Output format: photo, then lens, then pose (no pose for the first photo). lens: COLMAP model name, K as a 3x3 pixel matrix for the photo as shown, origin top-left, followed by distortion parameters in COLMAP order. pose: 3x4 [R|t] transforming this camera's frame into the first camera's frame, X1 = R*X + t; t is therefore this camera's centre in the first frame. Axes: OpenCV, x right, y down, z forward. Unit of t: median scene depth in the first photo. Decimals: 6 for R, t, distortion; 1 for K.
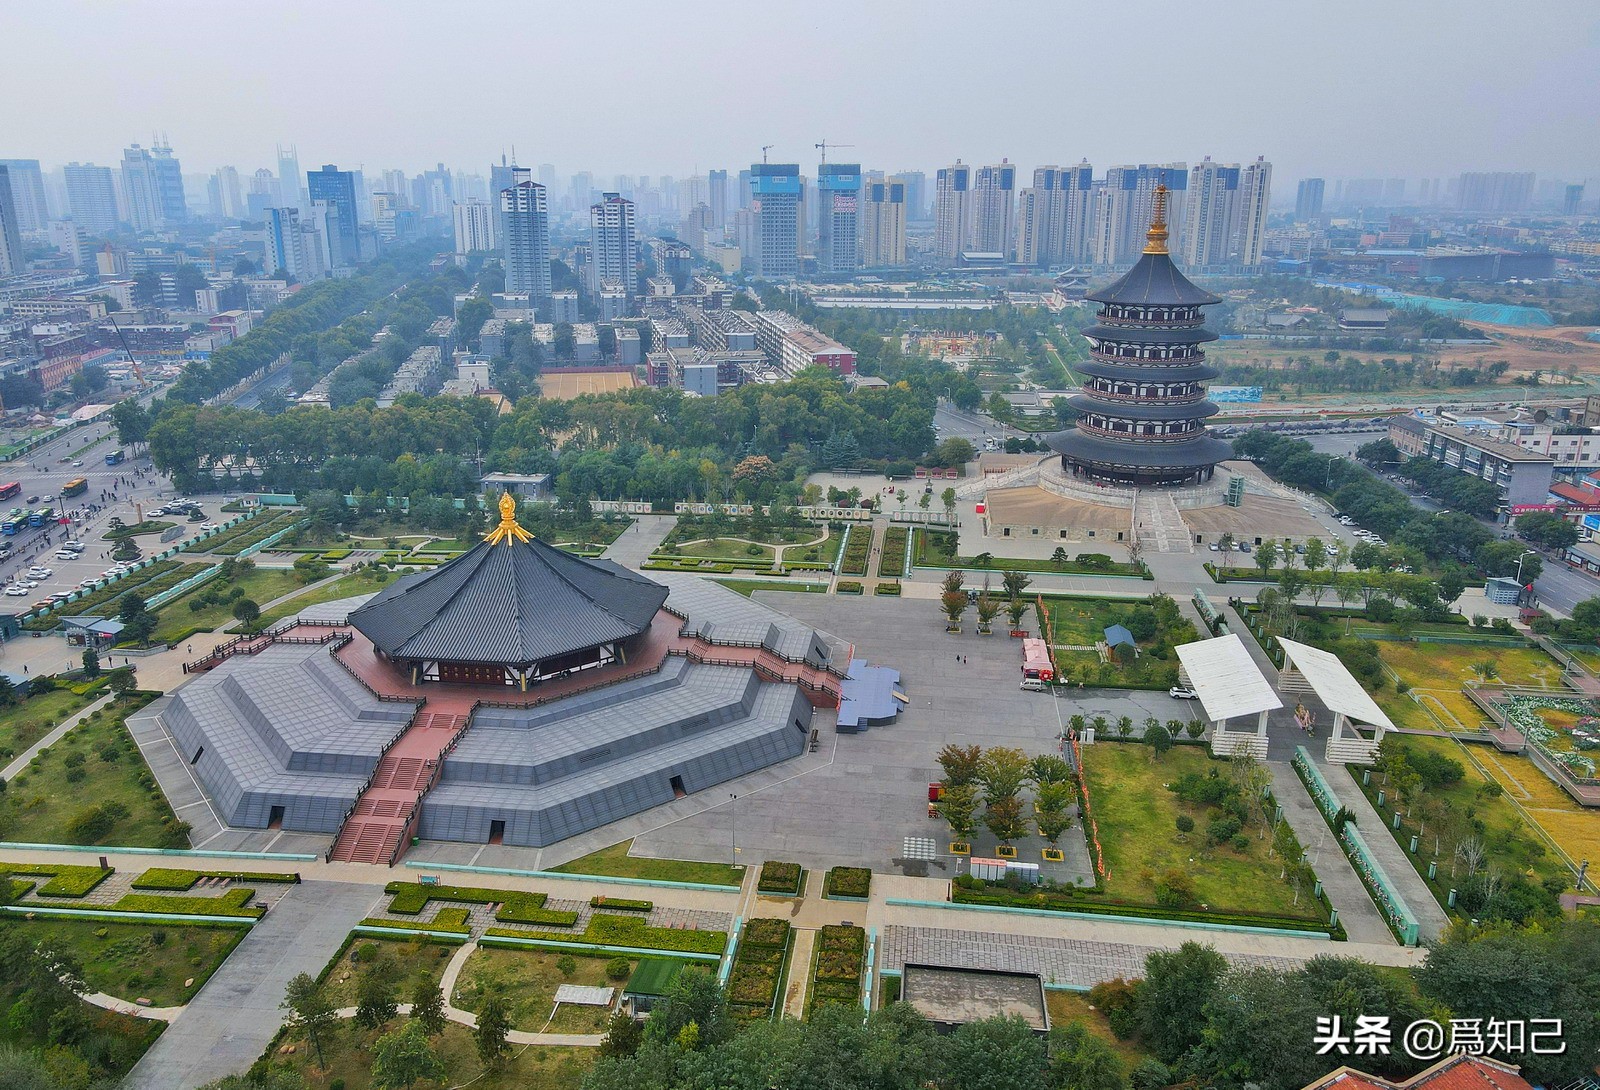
lens RADIAL K [[1174.2, 0, 797.4], [0, 1174.2, 554.5], [0, 0, 1]] dist [0.017028, -0.002674]
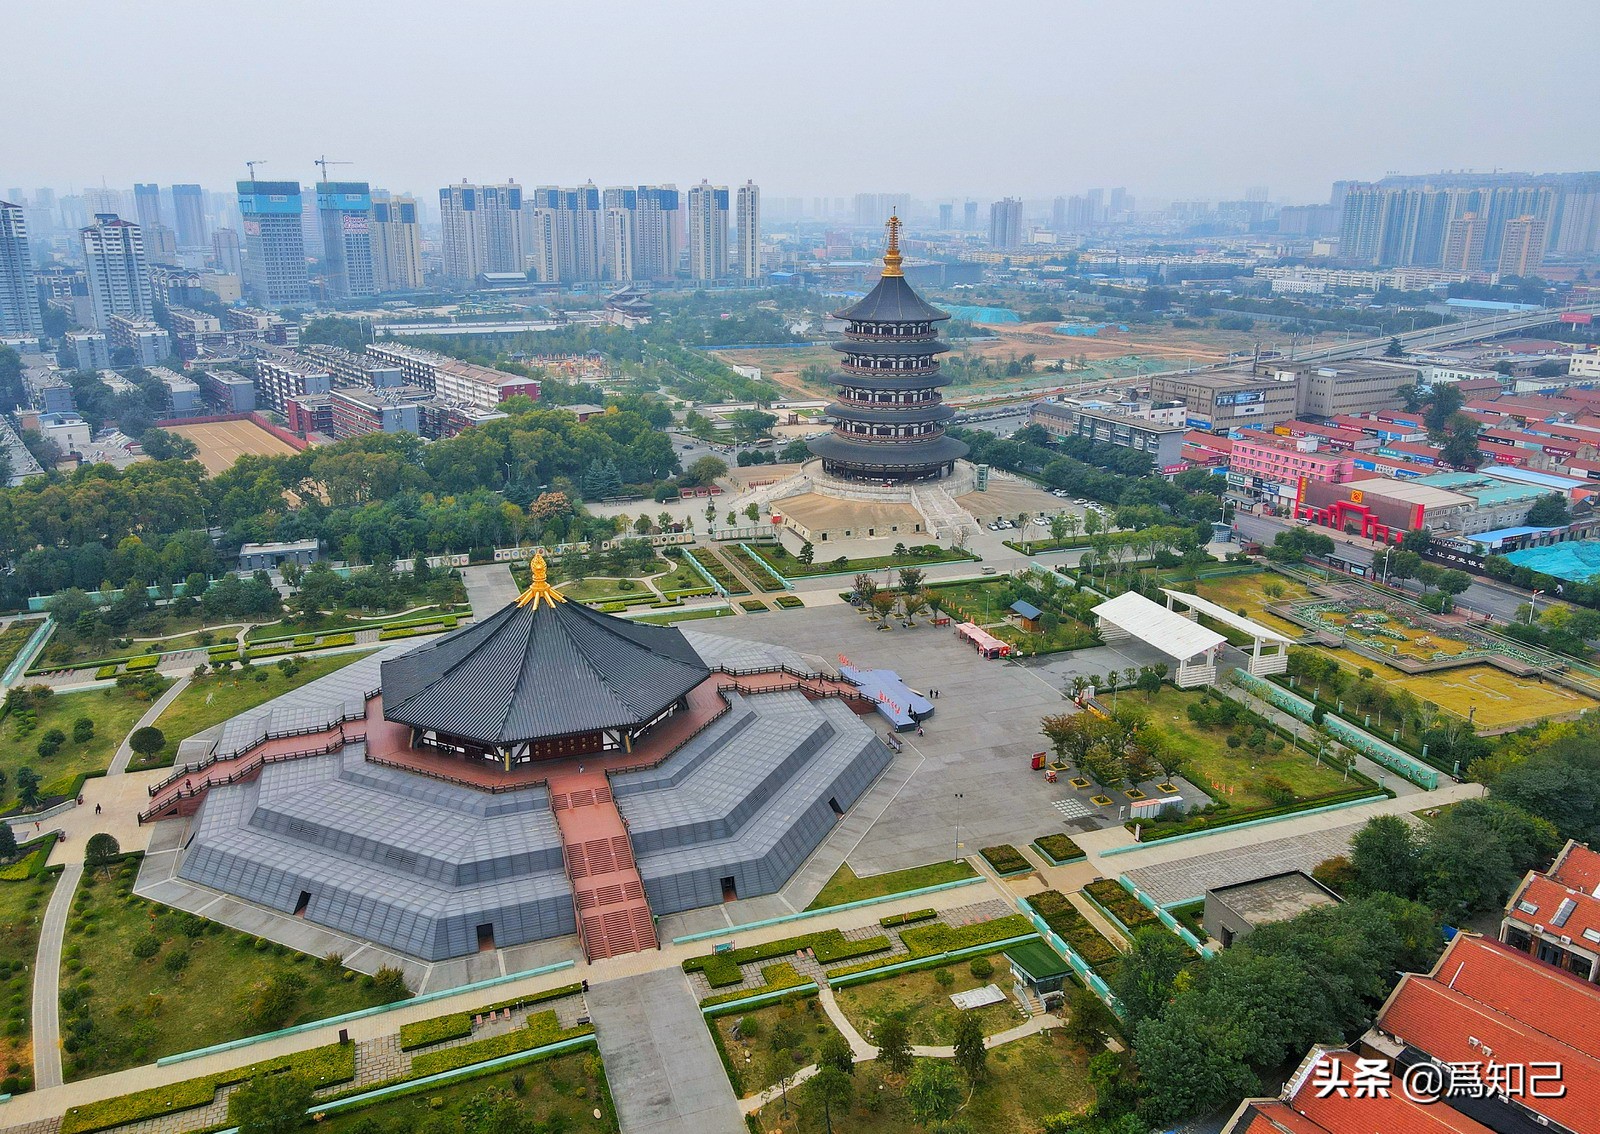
lens RADIAL K [[1170.2, 0, 800.3], [0, 1170.2, 558.4], [0, 0, 1]] dist [0.010966, 0.015026]
pose [[0.890893, -0.132087, 0.434583, -0.366760], [0.135657, 0.990490, 0.022953, -0.032153], [-0.433482, 0.038506, 0.900339, 0.051053]]
